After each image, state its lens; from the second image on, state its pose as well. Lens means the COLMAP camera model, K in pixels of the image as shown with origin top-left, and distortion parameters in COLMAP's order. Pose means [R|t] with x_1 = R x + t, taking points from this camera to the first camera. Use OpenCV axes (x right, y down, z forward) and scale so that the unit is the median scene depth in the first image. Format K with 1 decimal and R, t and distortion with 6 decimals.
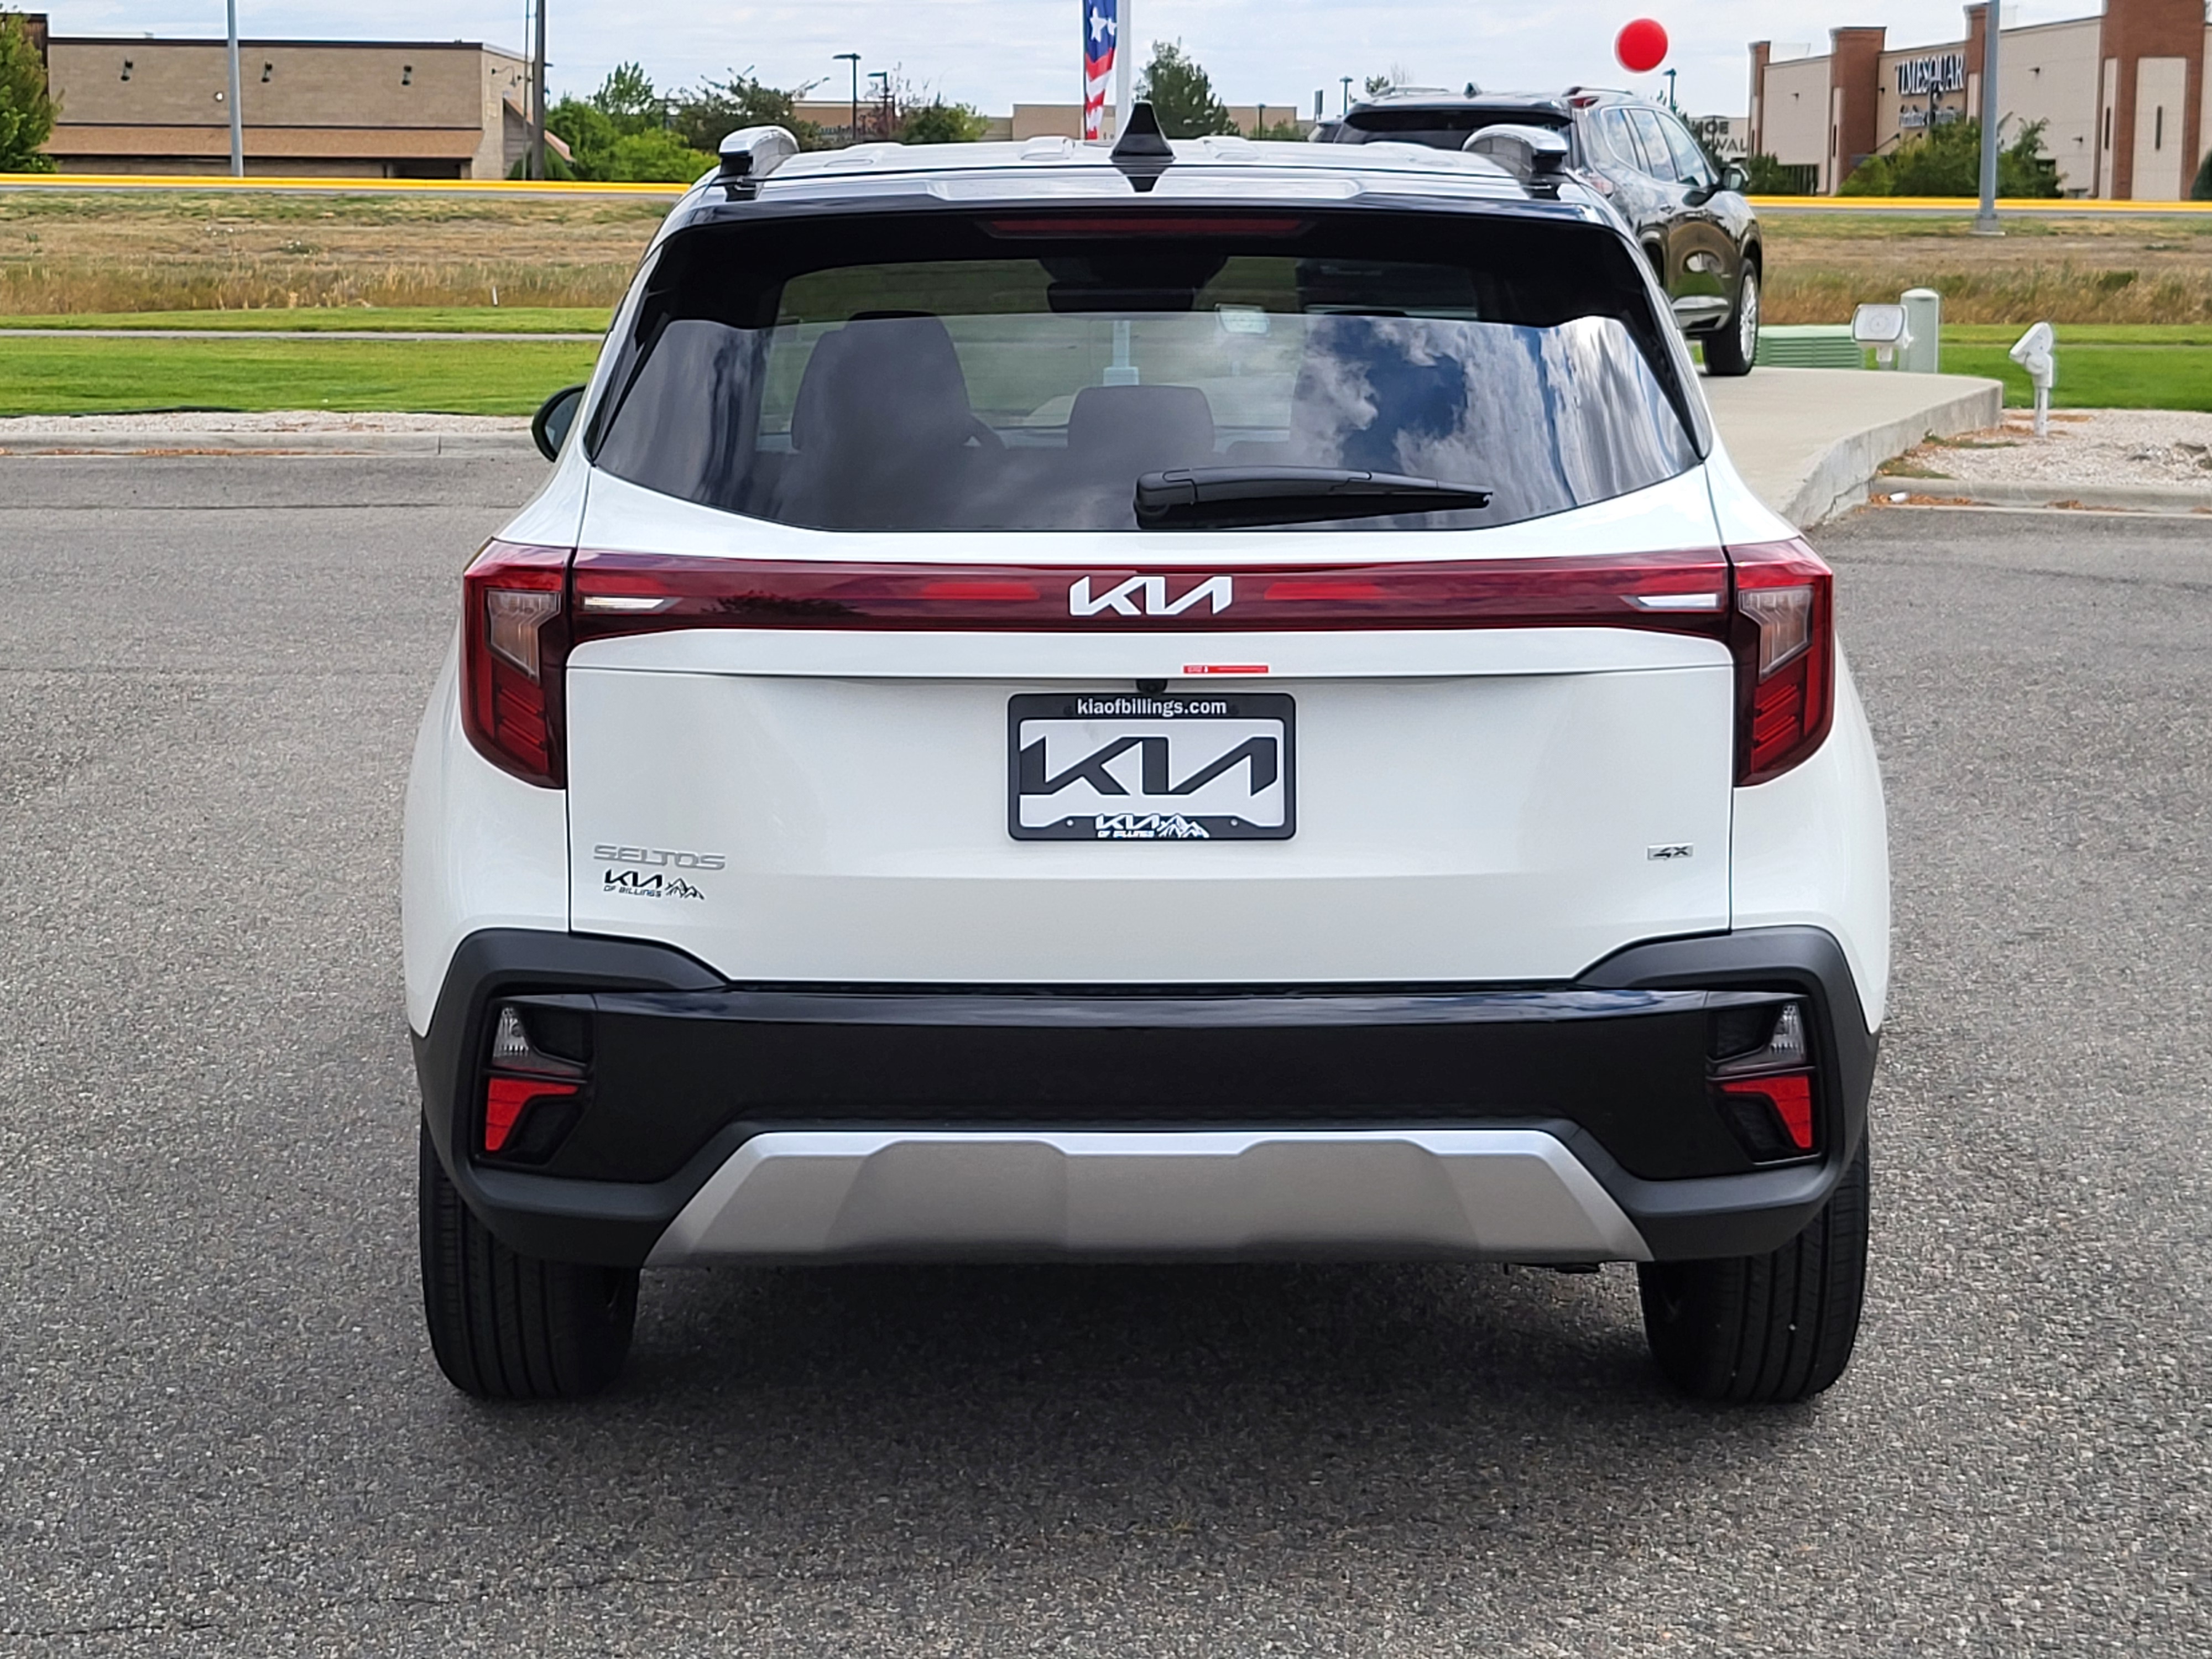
lens RADIAL K [[4046.9, 0, 1296.1], [0, 4046.9, 821.2], [0, 0, 1]] dist [0.055261, -0.495597]
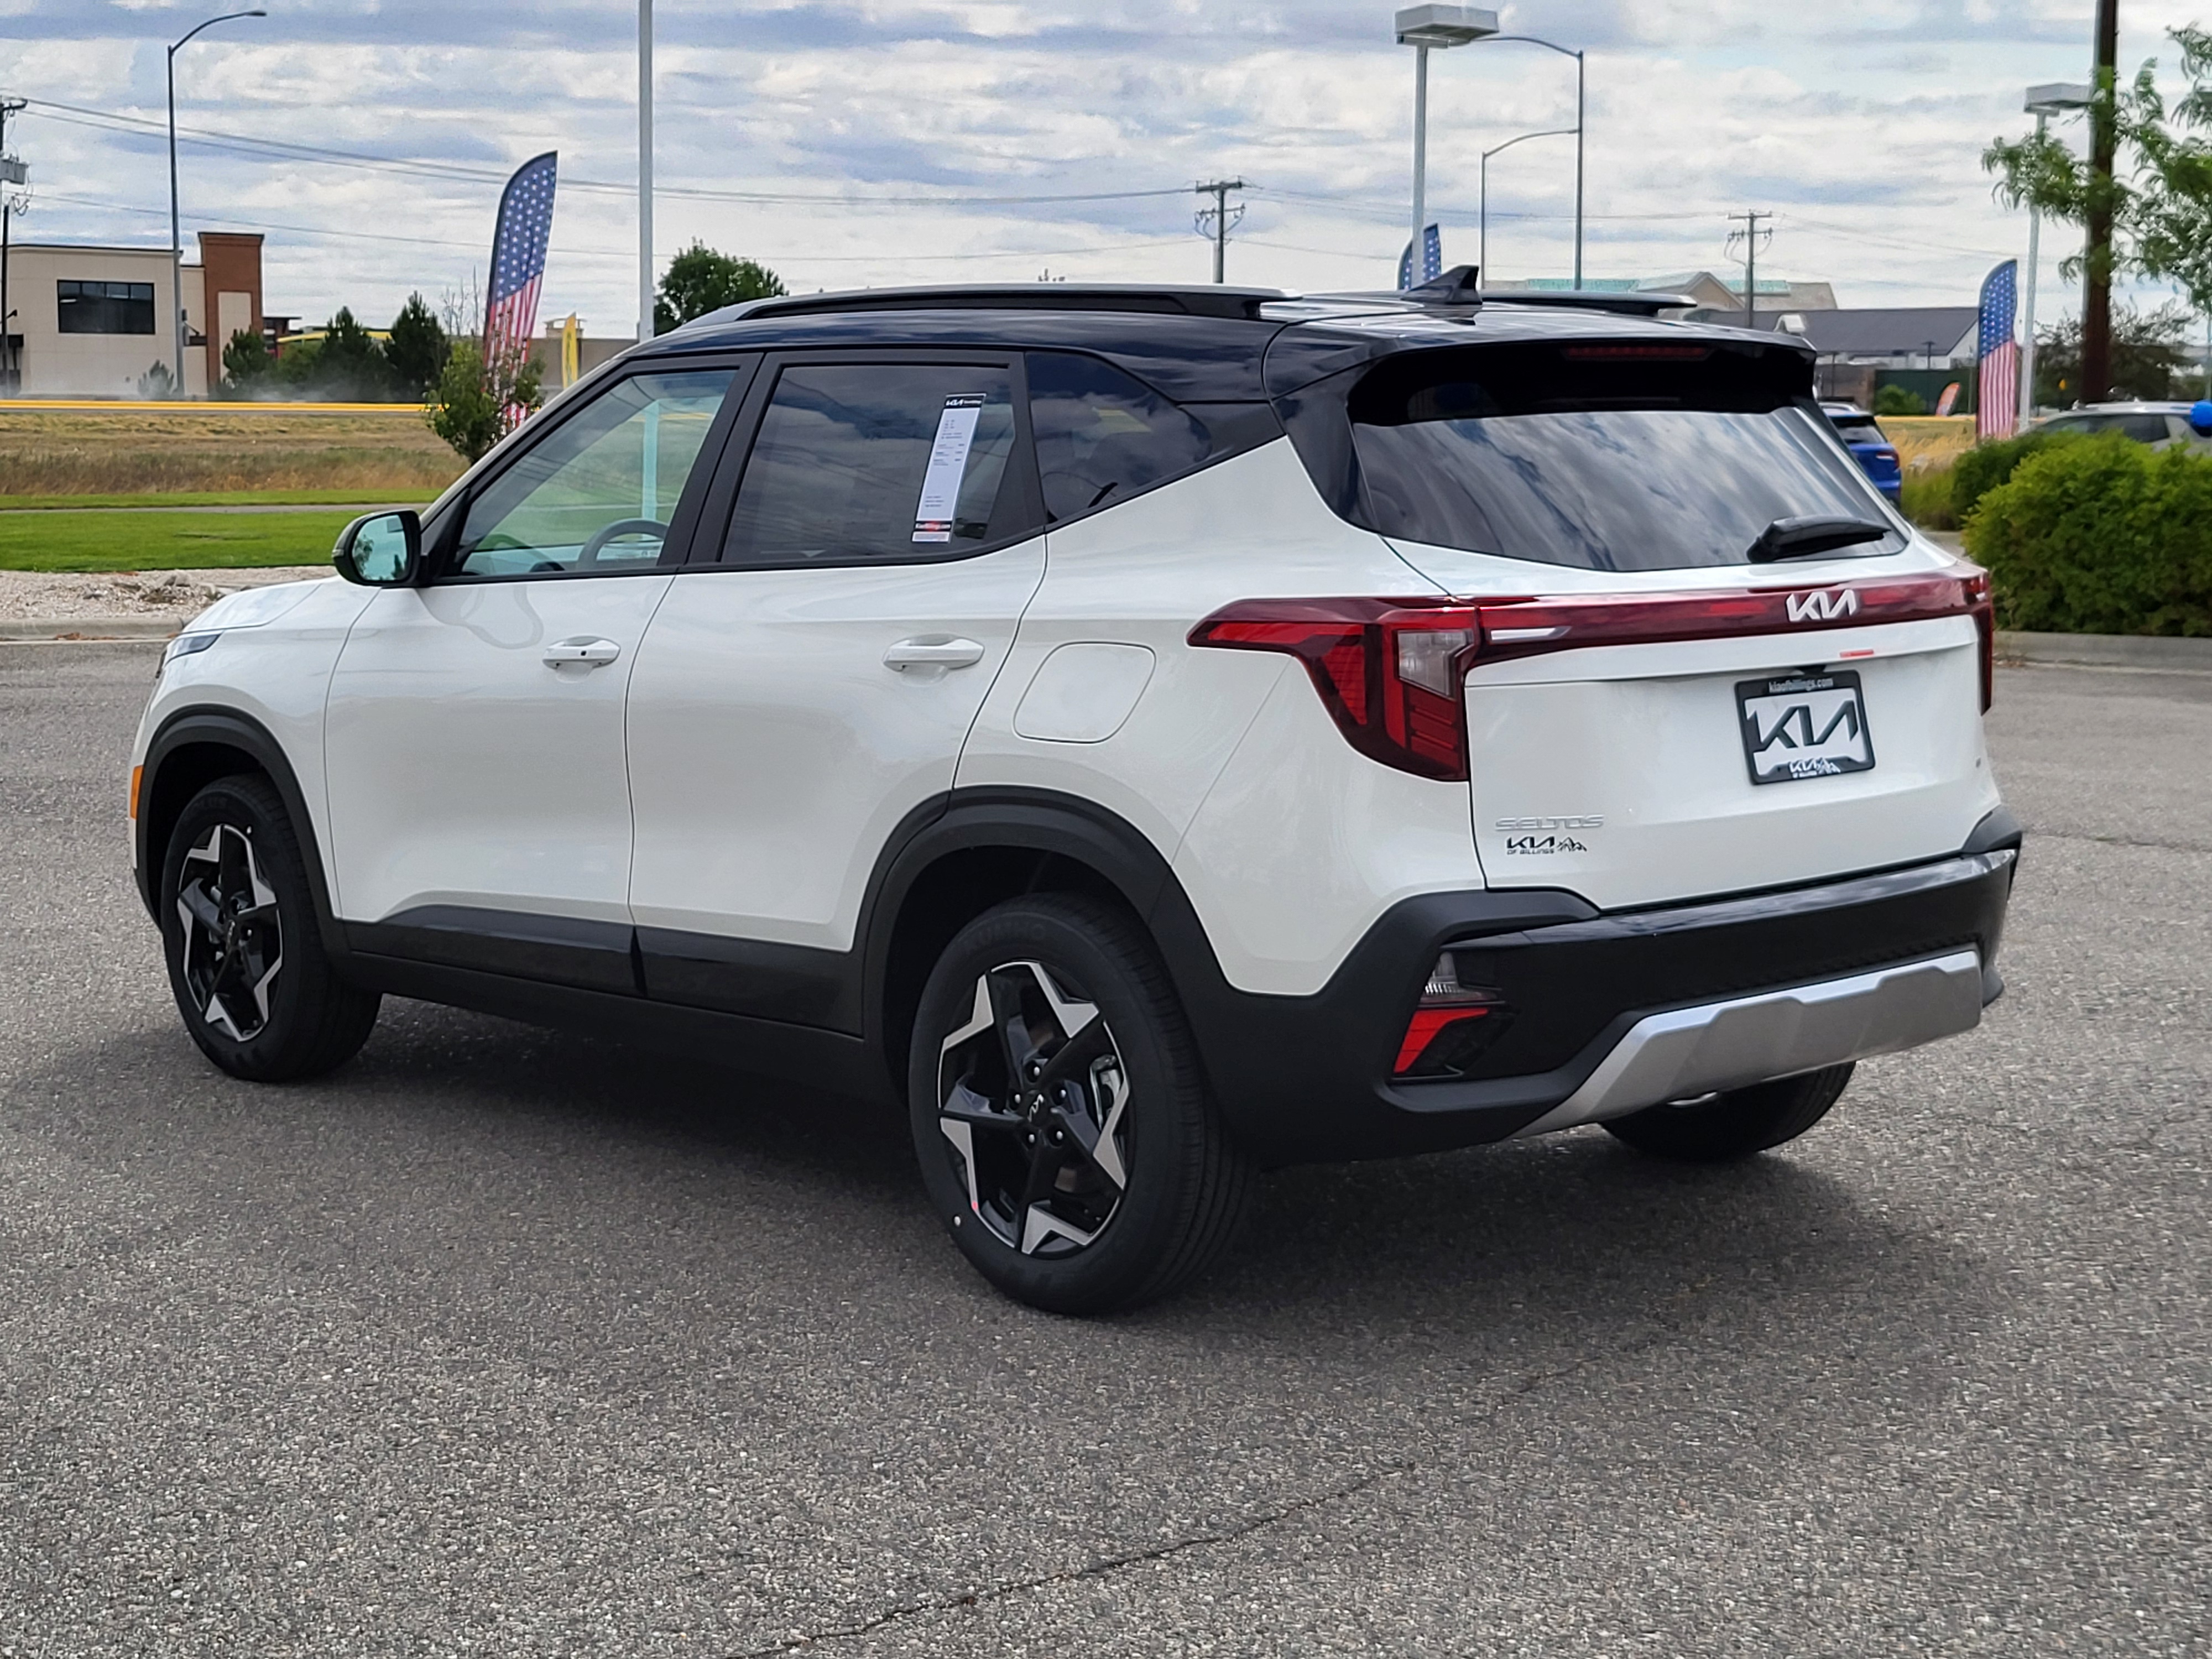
lens RADIAL K [[3295.3, 0, 1107.8], [0, 3295.3, 778.5], [0, 0, 1]] dist [-0.035392, -0.030330]
pose [[0.770073, -0.082634, 0.632581, -0.955684], [0.105789, 0.994388, 0.001115, -0.022455], [-0.629124, 0.066062, 0.774493, 0.257988]]
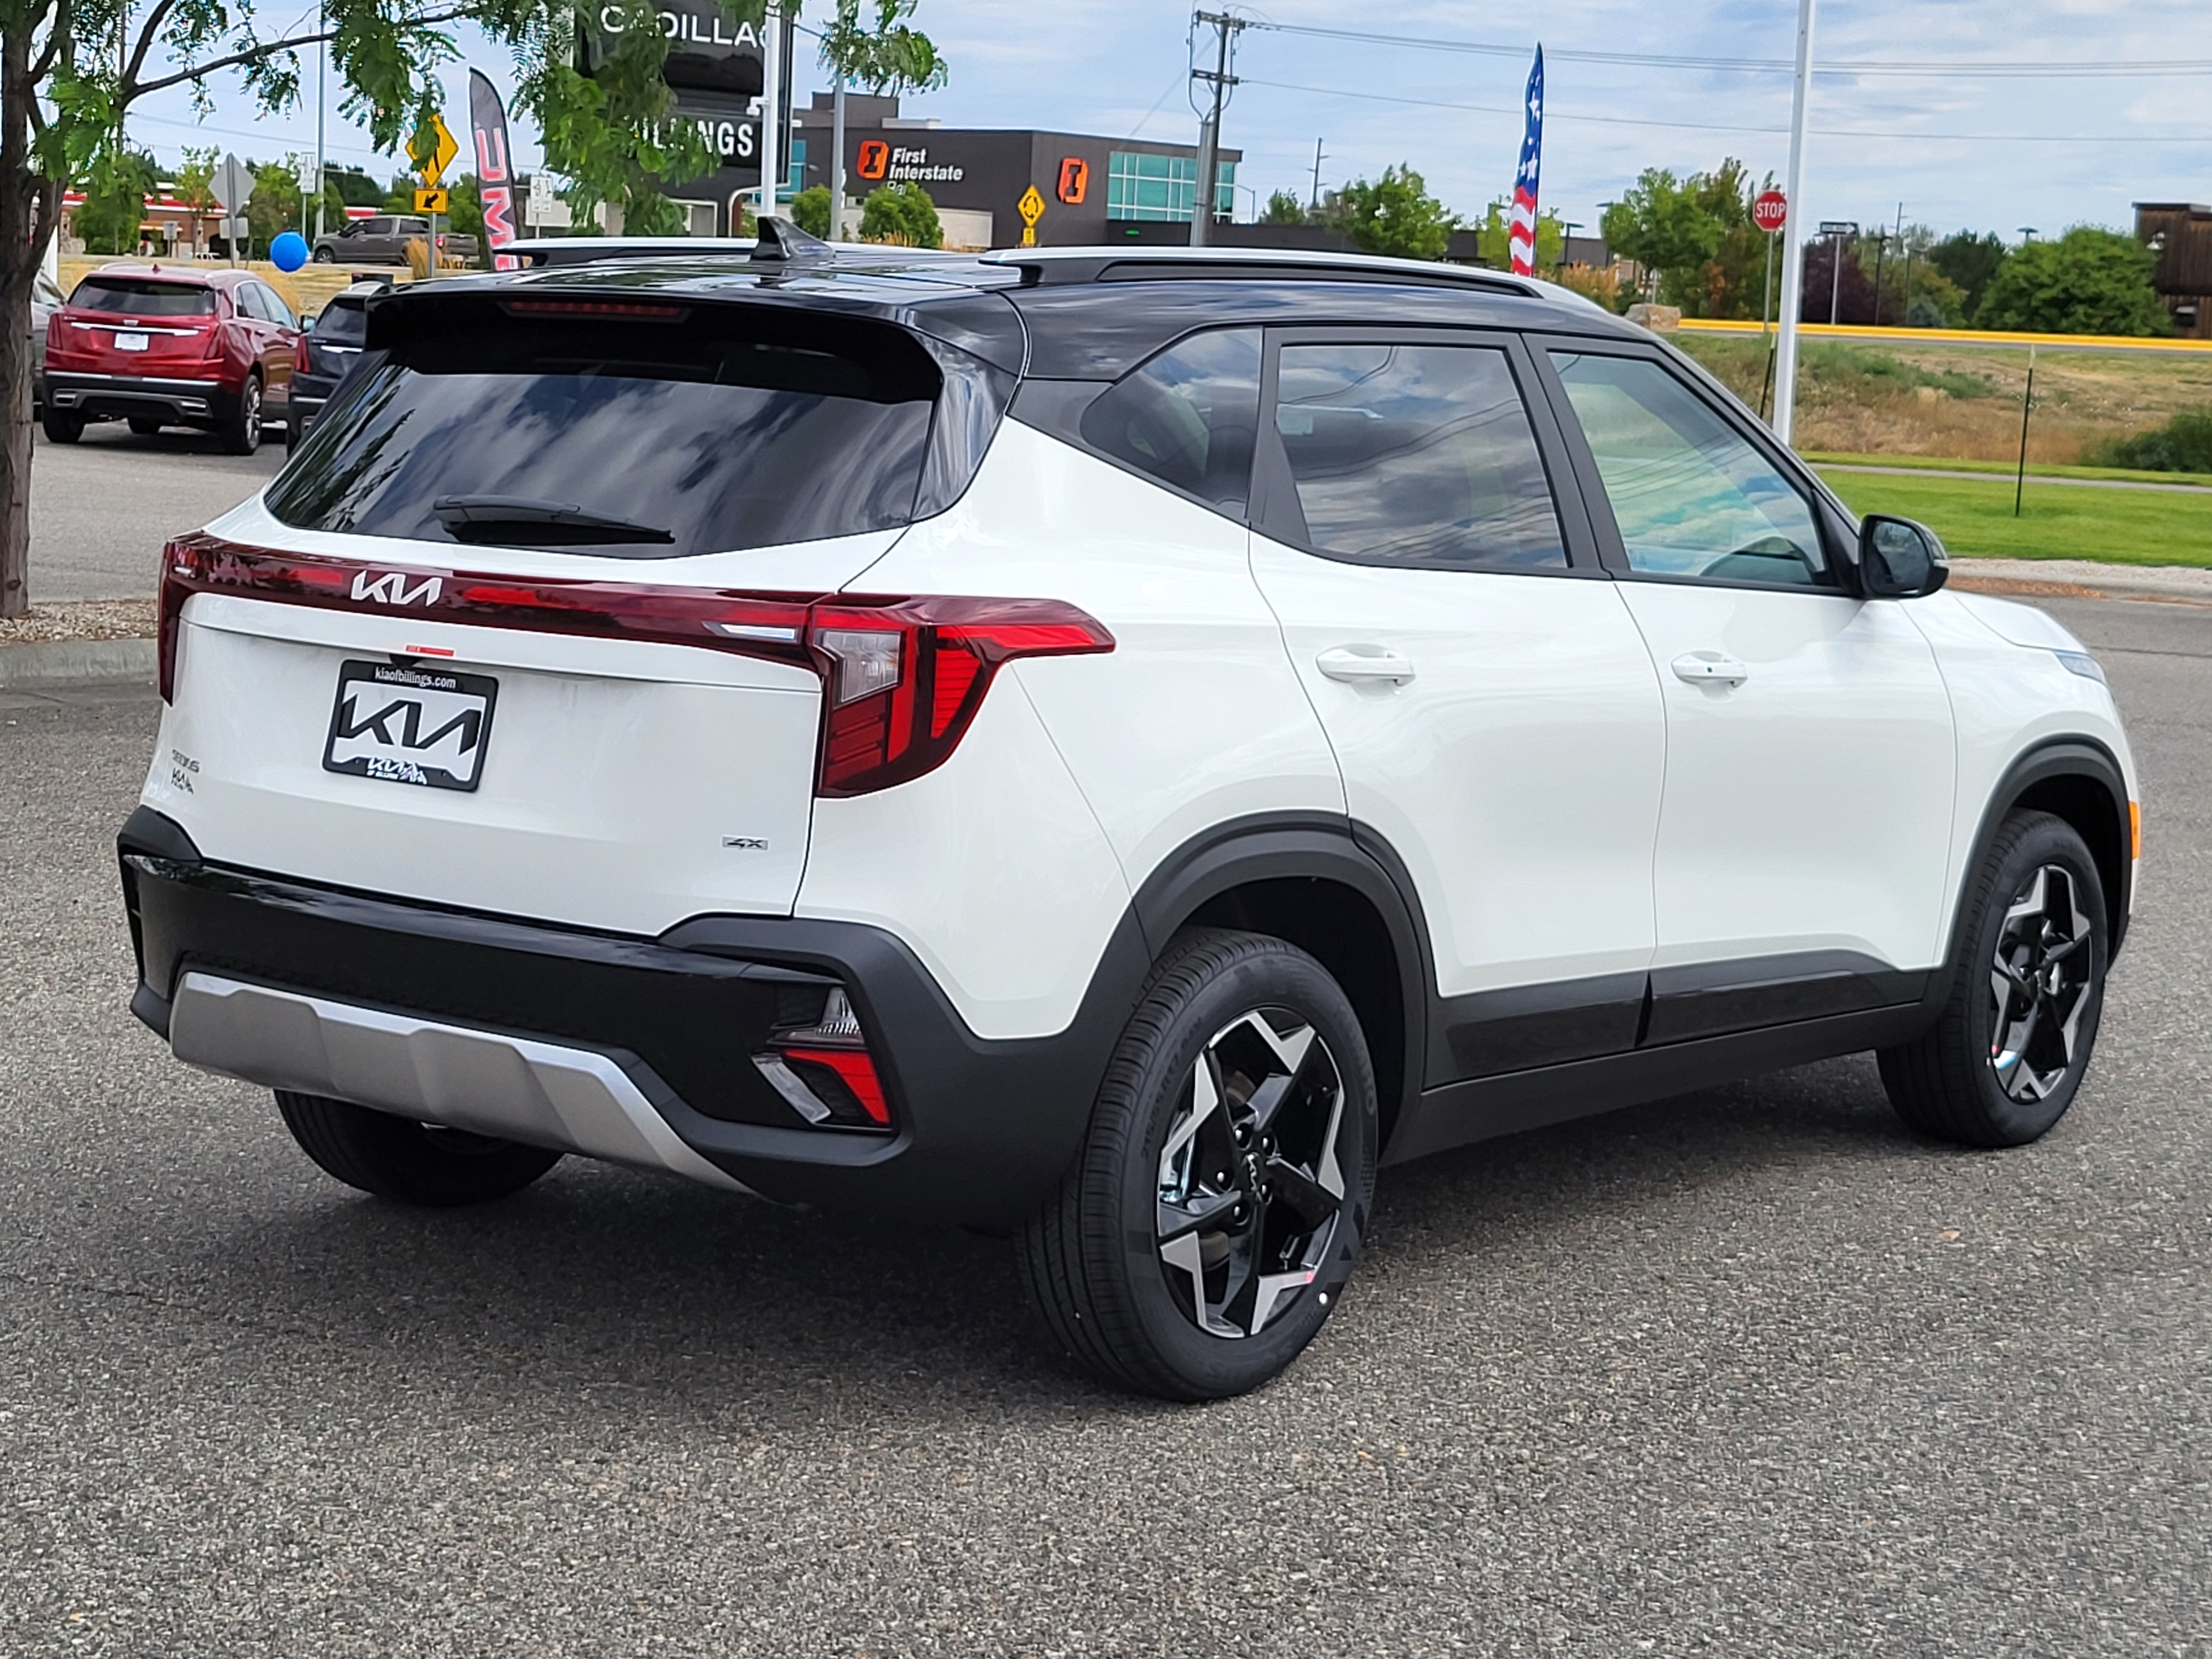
lens RADIAL K [[4046.9, 0, 1296.1], [0, 4046.9, 821.2], [0, 0, 1]] dist [0.055261, -0.495597]
pose [[0.781014, 0.105517, -0.615535, 0.965910], [-0.133570, 0.991039, 0.000408, -0.021079], [0.610062, 0.081898, 0.788109, 0.168086]]
